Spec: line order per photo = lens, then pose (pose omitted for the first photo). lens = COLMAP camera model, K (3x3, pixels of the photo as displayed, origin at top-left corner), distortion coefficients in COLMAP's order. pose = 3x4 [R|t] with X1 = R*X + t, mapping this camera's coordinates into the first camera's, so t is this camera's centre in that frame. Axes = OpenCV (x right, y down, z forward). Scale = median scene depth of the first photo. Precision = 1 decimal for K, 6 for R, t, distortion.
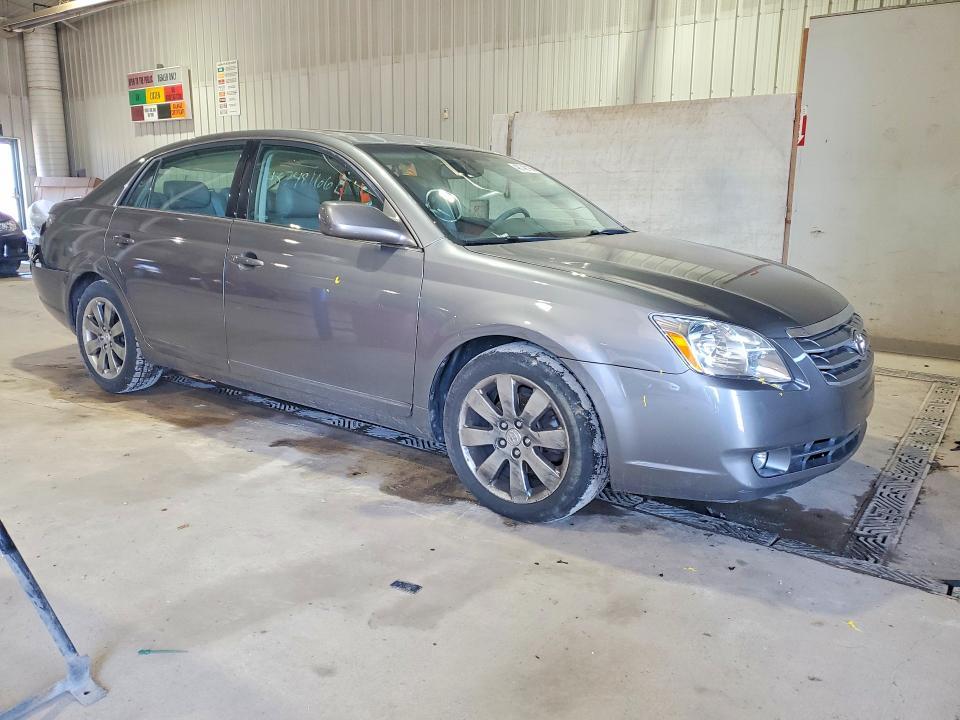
lens RADIAL K [[738.3, 0, 466.8], [0, 738.3, 357.0], [0, 0, 1]] dist [0.001490, -0.009319]
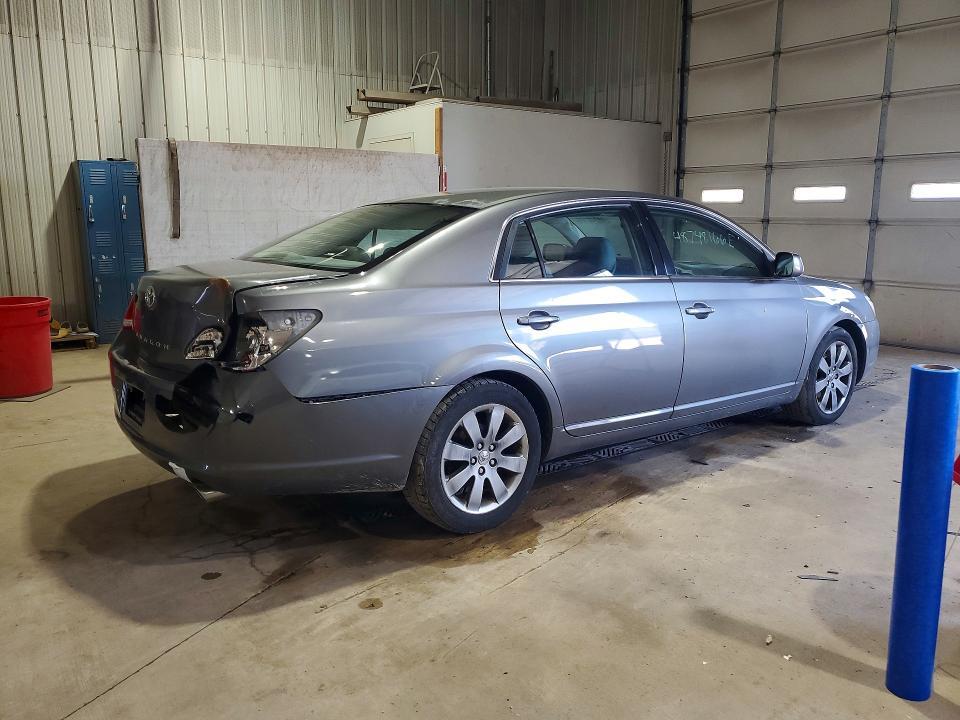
lens RADIAL K [[751.2, 0, 480.0], [0, 751.2, 360.0], [0, 0, 1]] dist [-0.001062, -0.000658]
pose [[0.278462, -0.187591, 0.941949, -1.393345], [0.207253, 0.969371, 0.131784, -0.258581], [-0.937819, 0.158525, 0.308812, 0.907984]]
